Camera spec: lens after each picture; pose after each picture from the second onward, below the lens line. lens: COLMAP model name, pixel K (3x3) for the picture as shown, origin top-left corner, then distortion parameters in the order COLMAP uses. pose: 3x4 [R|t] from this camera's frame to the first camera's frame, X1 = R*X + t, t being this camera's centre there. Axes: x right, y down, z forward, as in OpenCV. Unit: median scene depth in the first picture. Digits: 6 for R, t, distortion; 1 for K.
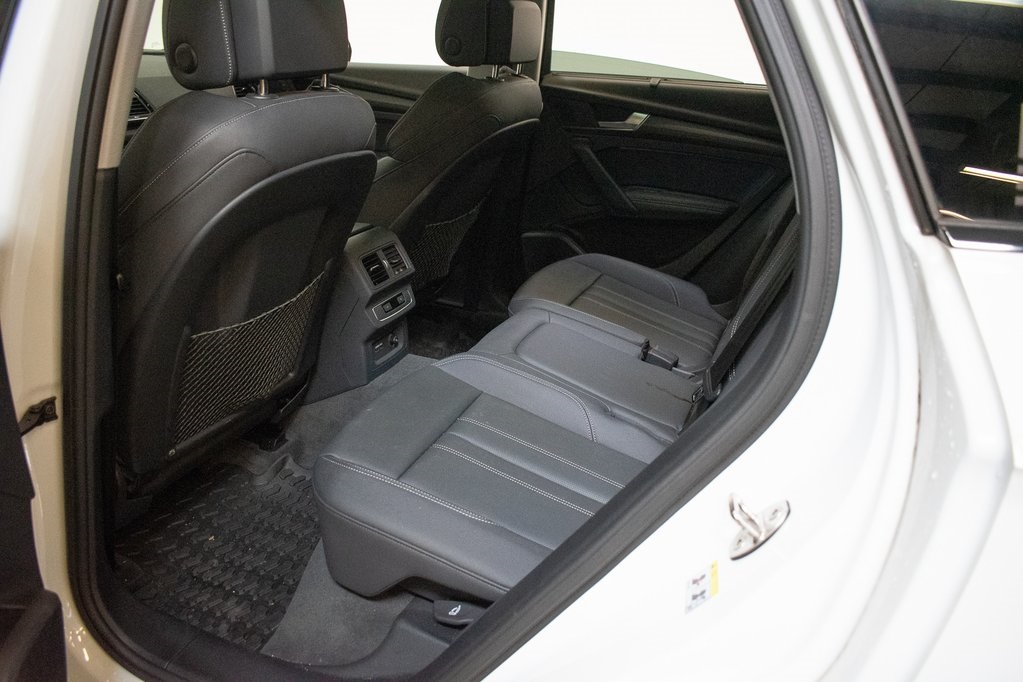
lens RADIAL K [[790.1, 0, 513.7], [0, 790.1, 323.2], [0, 0, 1]] dist [-0.094074, -0.004293]
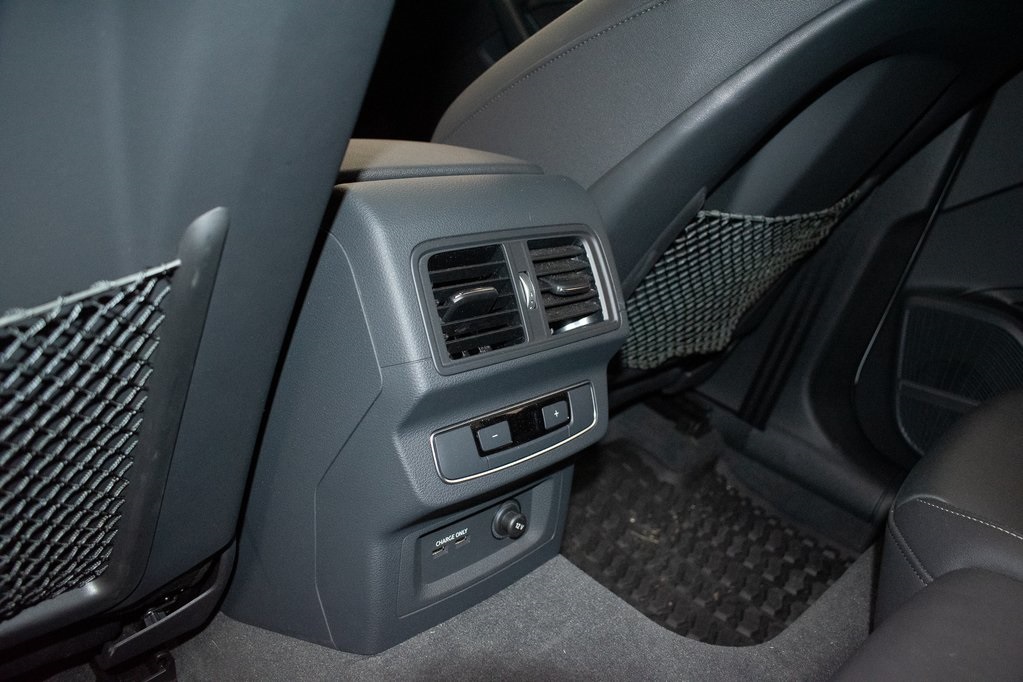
lens RADIAL K [[790.1, 0, 513.7], [0, 790.1, 323.2], [0, 0, 1]] dist [-0.094074, -0.004293]
pose [[0.913991, 0.244573, -0.323736, -0.068829], [-0.251473, 0.967635, 0.021045, -0.068040], [0.318405, 0.062175, 0.945913, 0.715973]]
